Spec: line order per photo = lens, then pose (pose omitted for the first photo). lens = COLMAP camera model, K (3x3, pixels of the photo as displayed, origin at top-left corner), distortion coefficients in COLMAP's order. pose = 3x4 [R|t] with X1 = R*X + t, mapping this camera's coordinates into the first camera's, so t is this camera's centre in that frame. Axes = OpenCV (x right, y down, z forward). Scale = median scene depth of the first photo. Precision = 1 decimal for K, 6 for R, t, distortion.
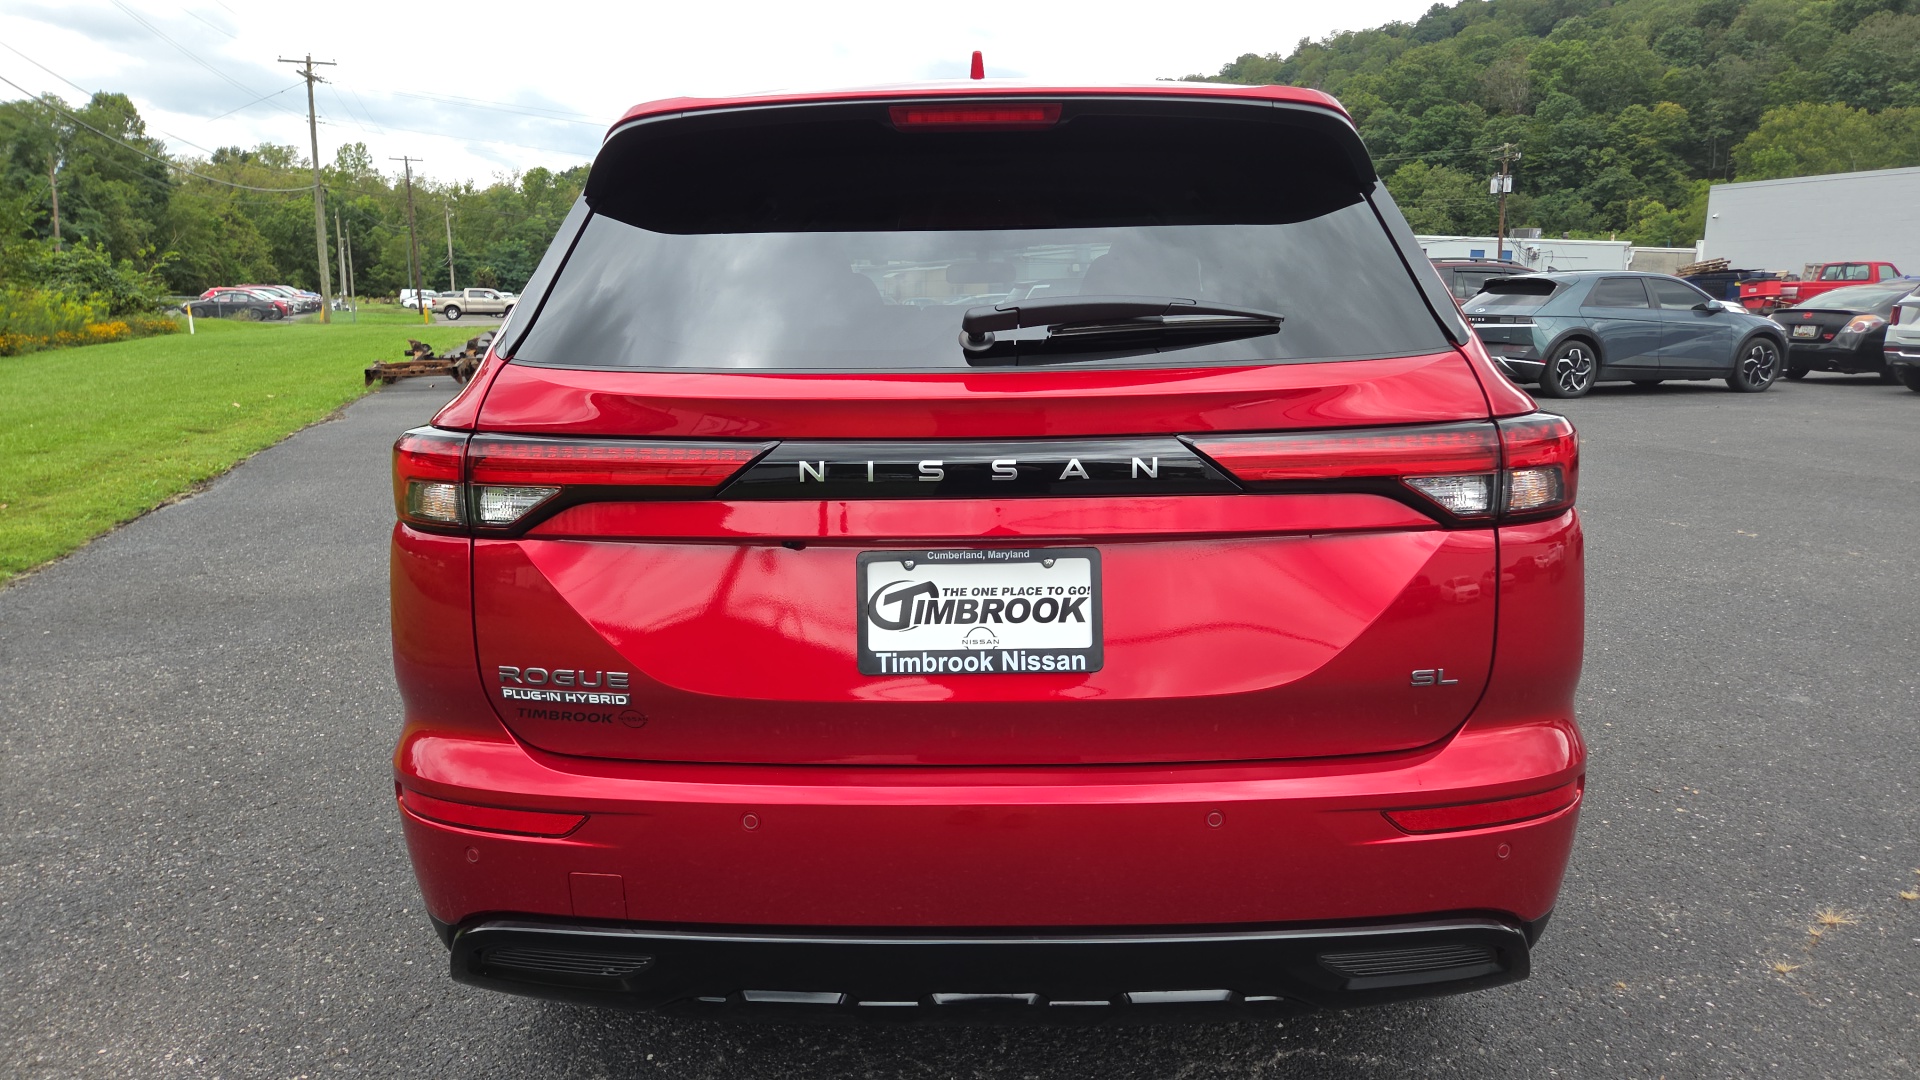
lens RADIAL K [[1292.7, 0, 968.3], [0, 1292.7, 547.5], [0, 0, 1]] dist [0.058008, -0.052057]
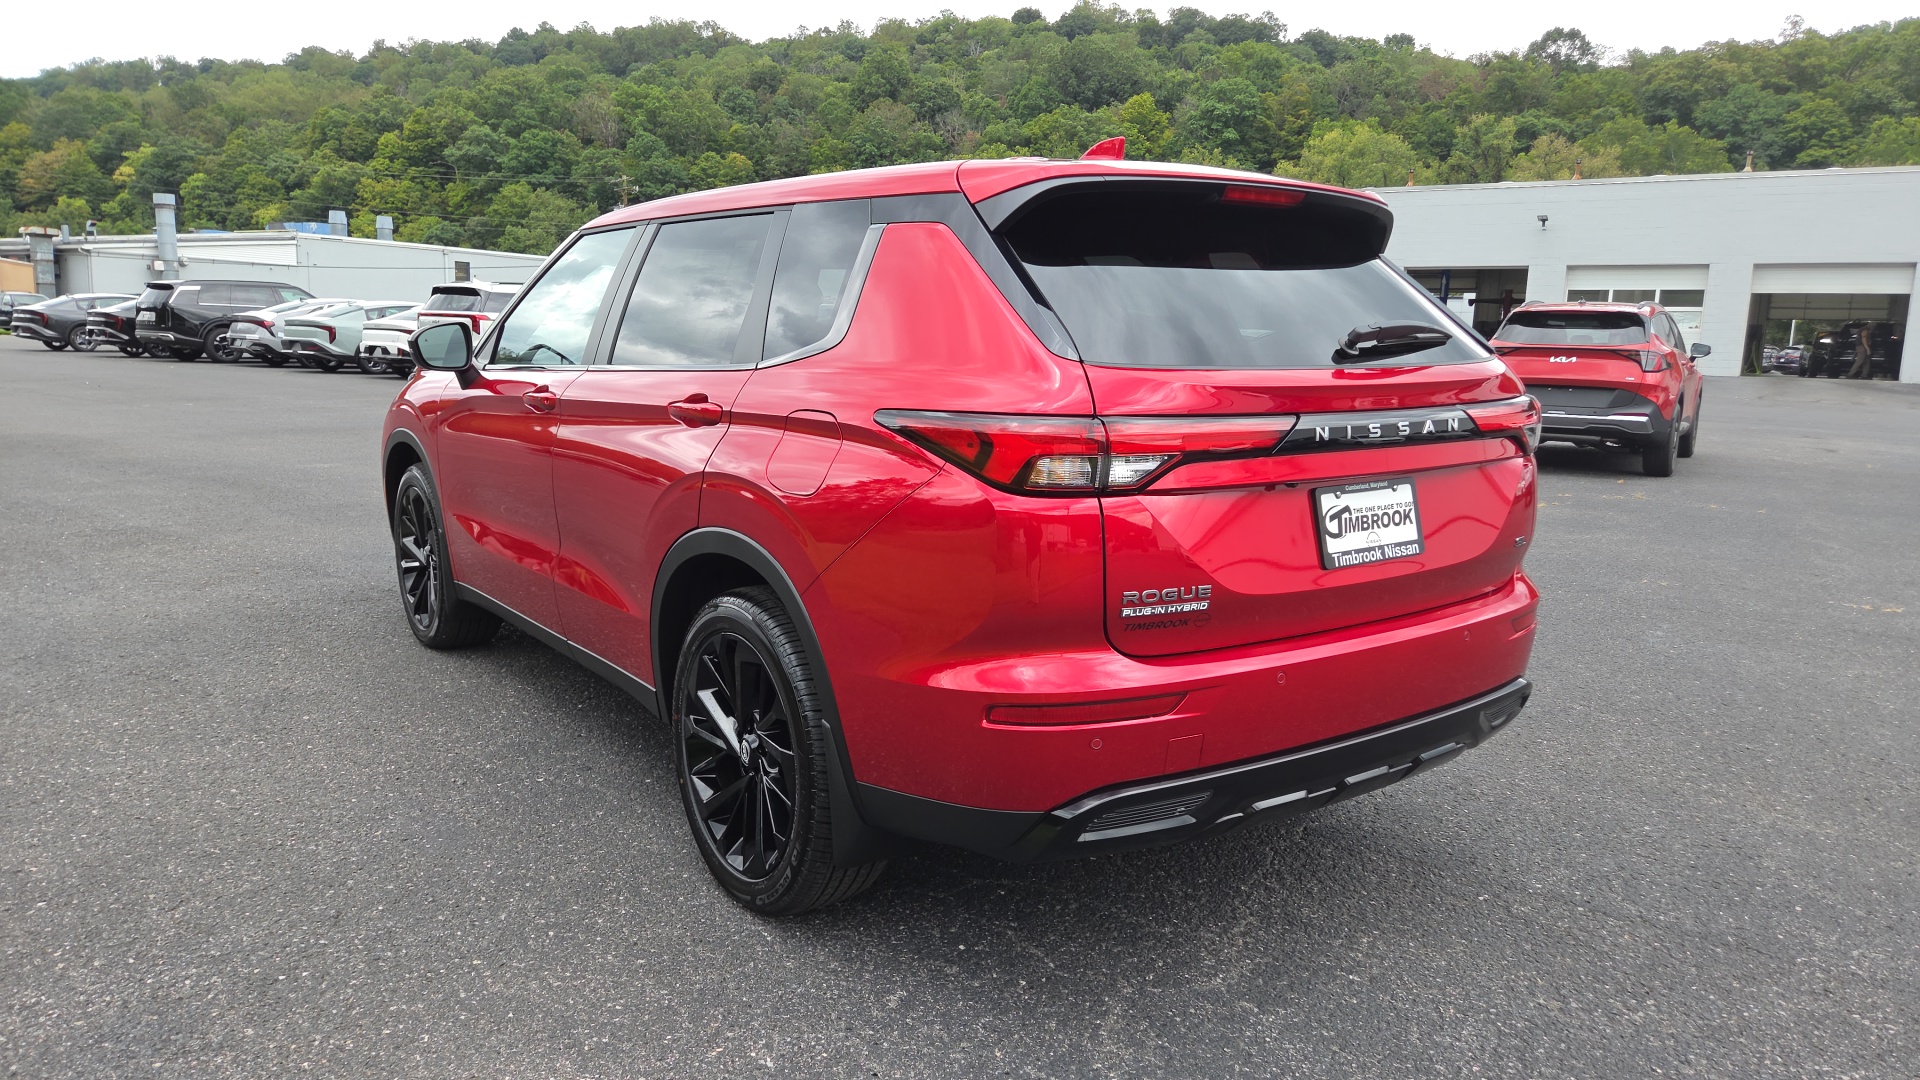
lens RADIAL K [[1292.7, 0, 976.2], [0, 1292.7, 552.1], [0, 0, 1]] dist [0.058008, -0.052057]
pose [[0.783373, -0.083892, 0.615865, -0.526710], [0.090945, 0.995656, 0.019946, 0.004409], [-0.614863, 0.040385, 0.787599, 0.024266]]
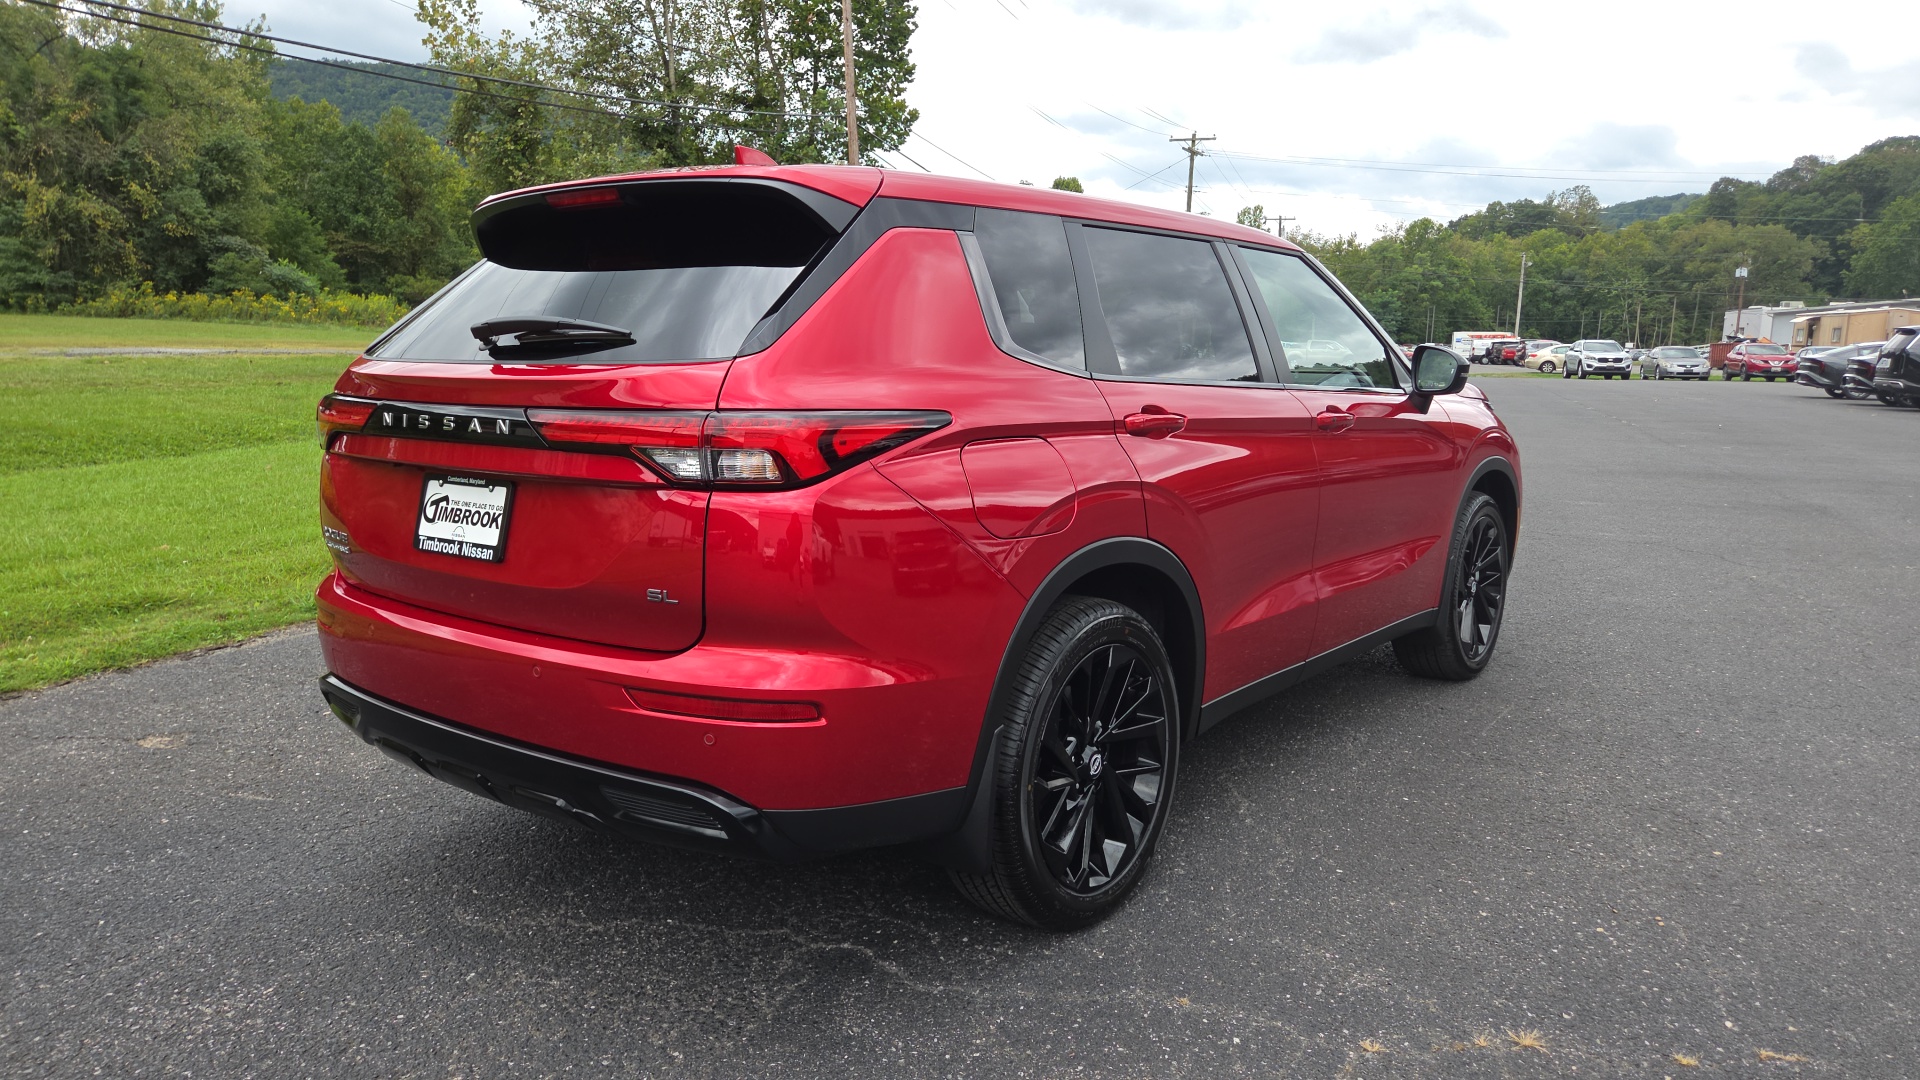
lens RADIAL K [[1292.7, 0, 969.0], [0, 1292.7, 544.8], [0, 0, 1]] dist [0.058008, -0.052057]
pose [[0.798370, 0.104344, -0.593058, 0.567669], [-0.127376, 0.991850, 0.003035, 0.000338], [0.588541, 0.073119, 0.805154, 0.038679]]
